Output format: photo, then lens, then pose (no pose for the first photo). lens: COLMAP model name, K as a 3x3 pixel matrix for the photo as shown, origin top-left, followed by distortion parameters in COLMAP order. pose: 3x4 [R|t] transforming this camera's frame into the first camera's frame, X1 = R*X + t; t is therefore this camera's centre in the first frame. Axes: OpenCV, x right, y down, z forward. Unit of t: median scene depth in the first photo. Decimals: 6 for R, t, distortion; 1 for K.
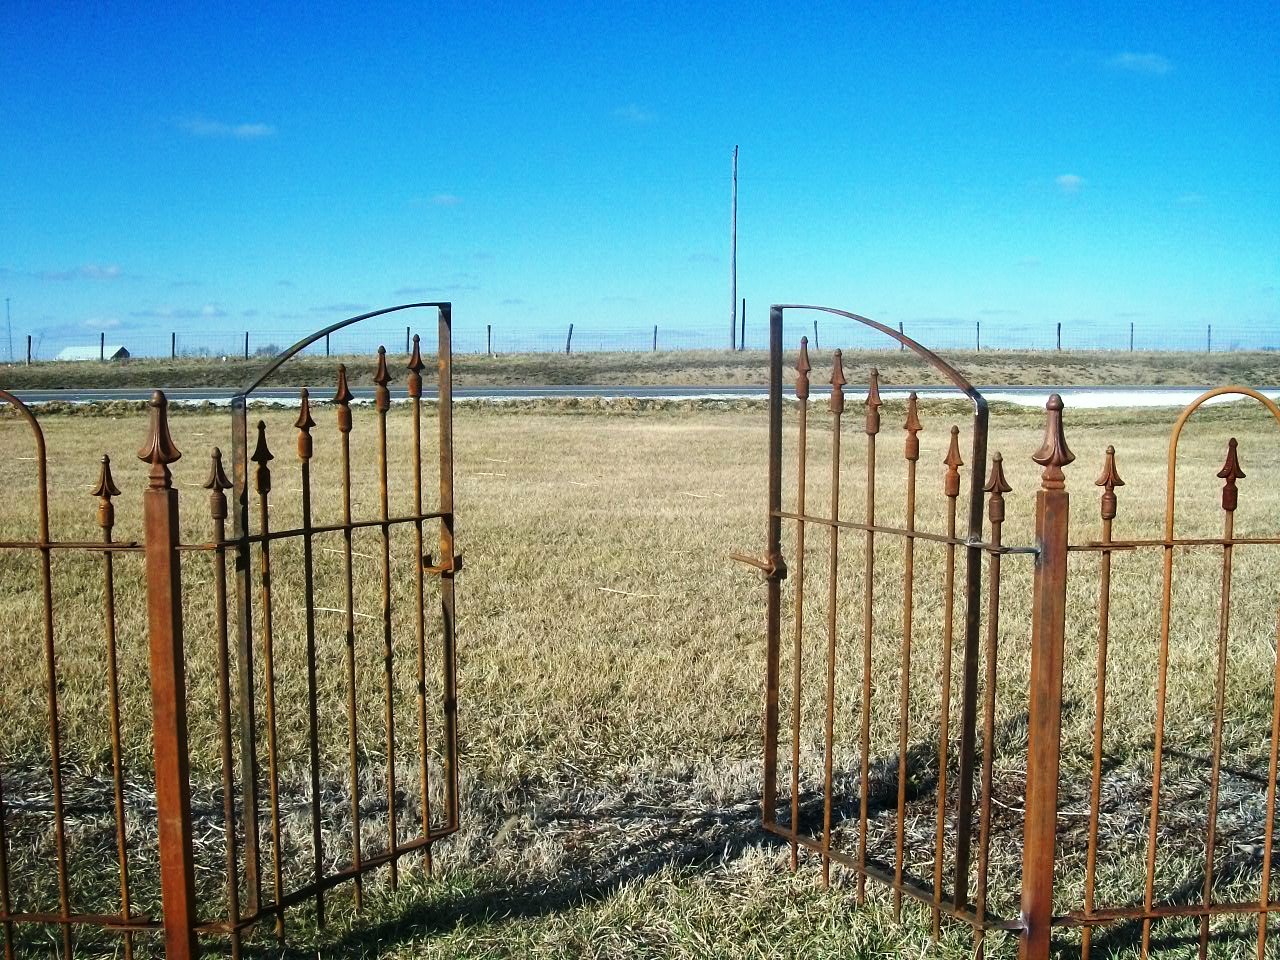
lens RADIAL K [[1388.9, 0, 640.0], [0, 1388.9, 480.0], [0, 0, 1]] dist [-0.172184, 0.146867]
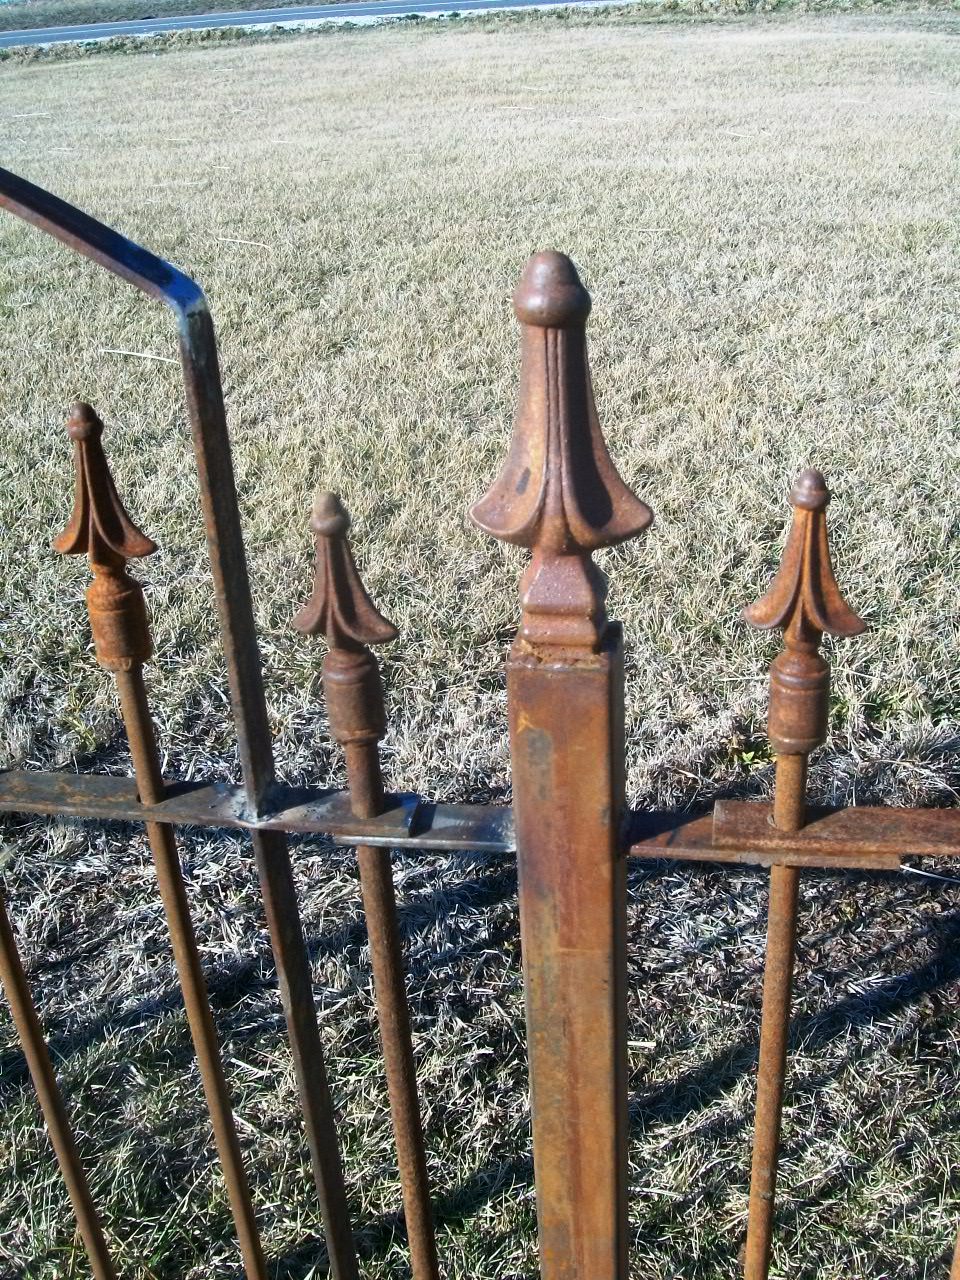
lens RADIAL K [[1388.9, 0, 480.0], [0, 1388.9, 640.0], [0, 0, 1]] dist [-0.172184, 0.146867]
pose [[0.978551, 0.036904, -0.202674, 0.221730], [0.042371, 0.926734, 0.373322, -0.060253], [0.201602, -0.373902, 0.905292, 0.497186]]
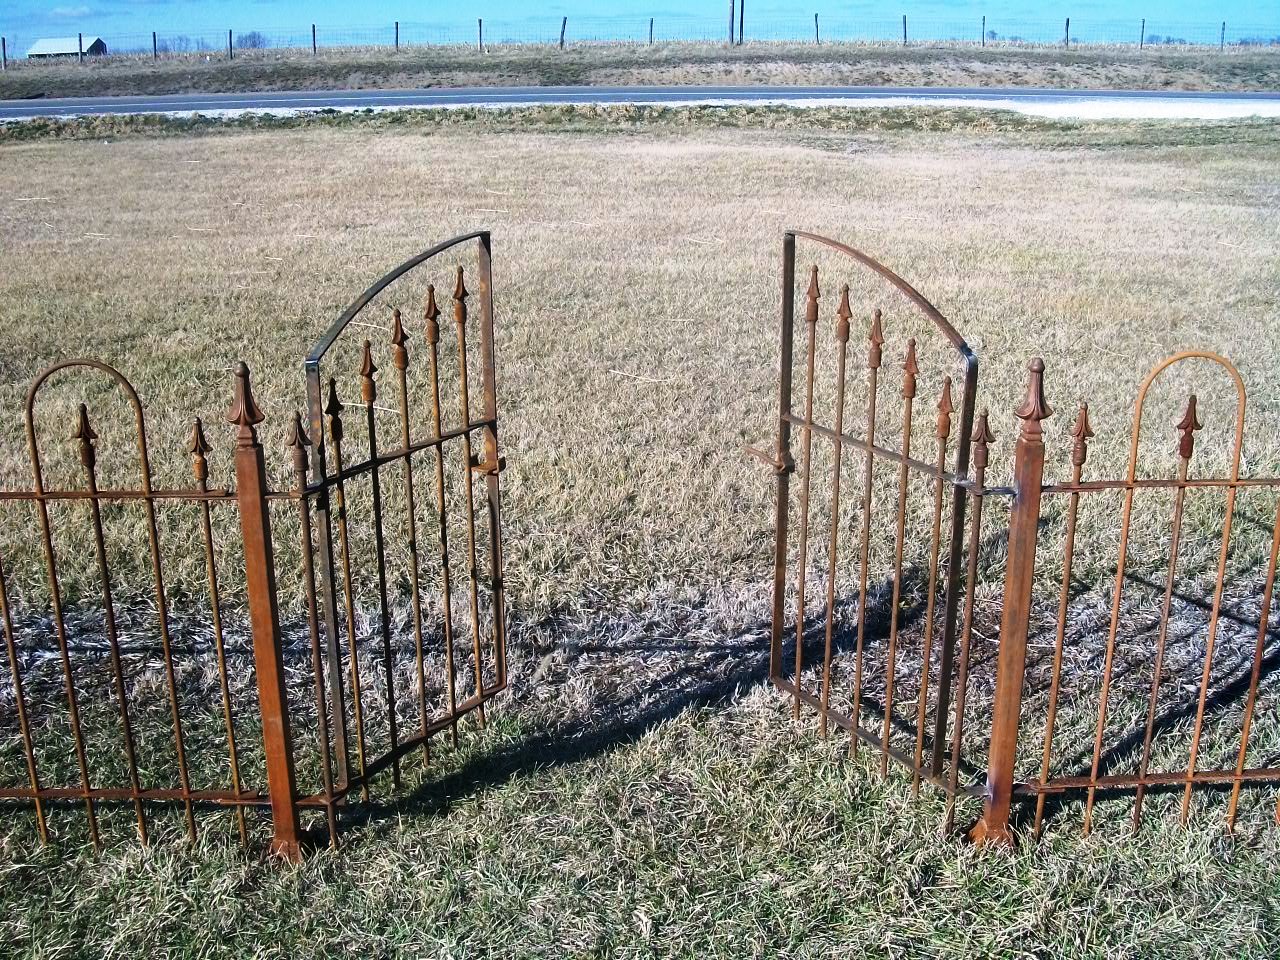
lens RADIAL K [[1388.9, 0, 640.0], [0, 1388.9, 480.0], [0, 0, 1]] dist [-0.172184, 0.146867]
pose [[0.999985, -0.004800, 0.002486, -0.018181], [0.004137, 0.975574, 0.219632, -0.139227], [-0.003479, -0.219618, 0.975580, -0.079269]]
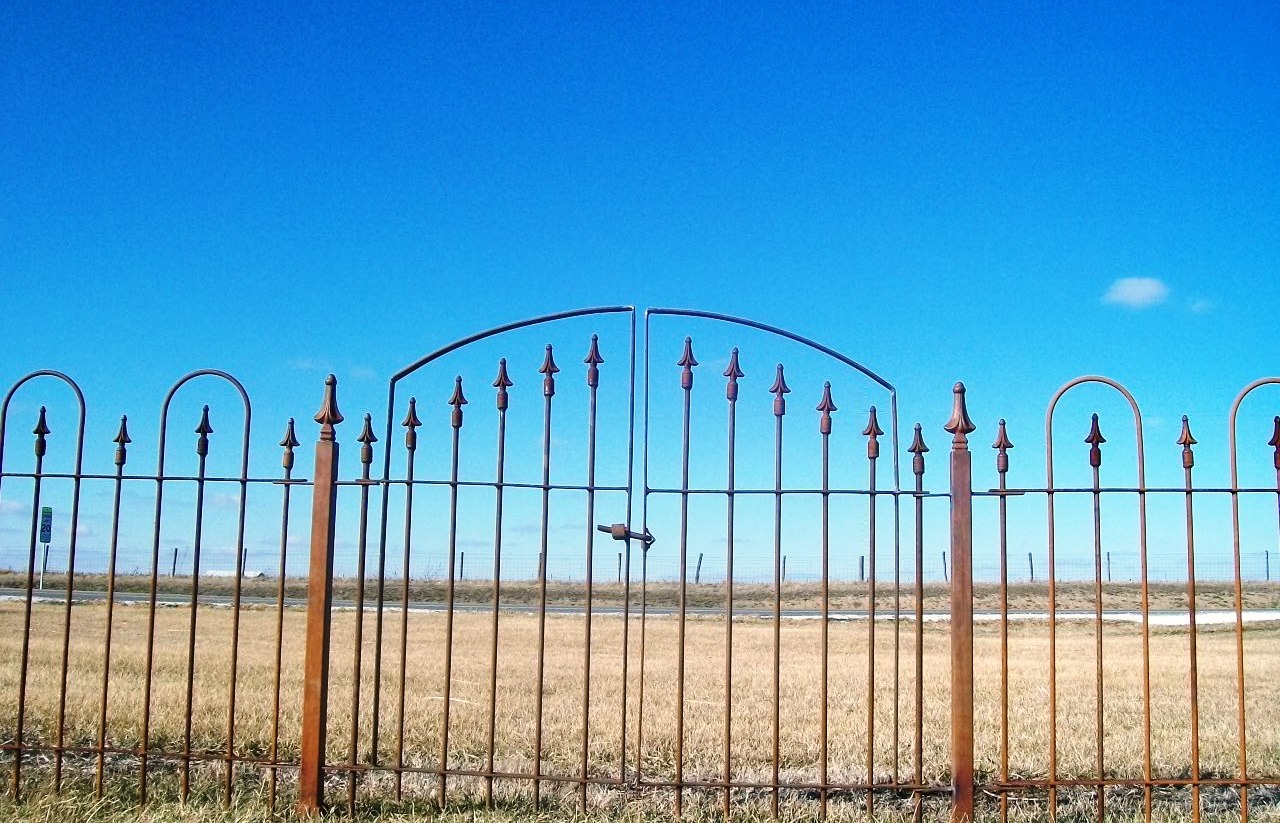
lens RADIAL K [[1380.5, 0, 638.9], [0, 1380.5, 359.0], [0, 0, 1]] dist [-0.130453, 0.019246]
pose [[0.995250, 0.002036, -0.097331, 0.074829], [-0.026826, 0.966812, -0.254078, 0.181203], [0.093583, 0.255482, 0.962274, -0.247962]]
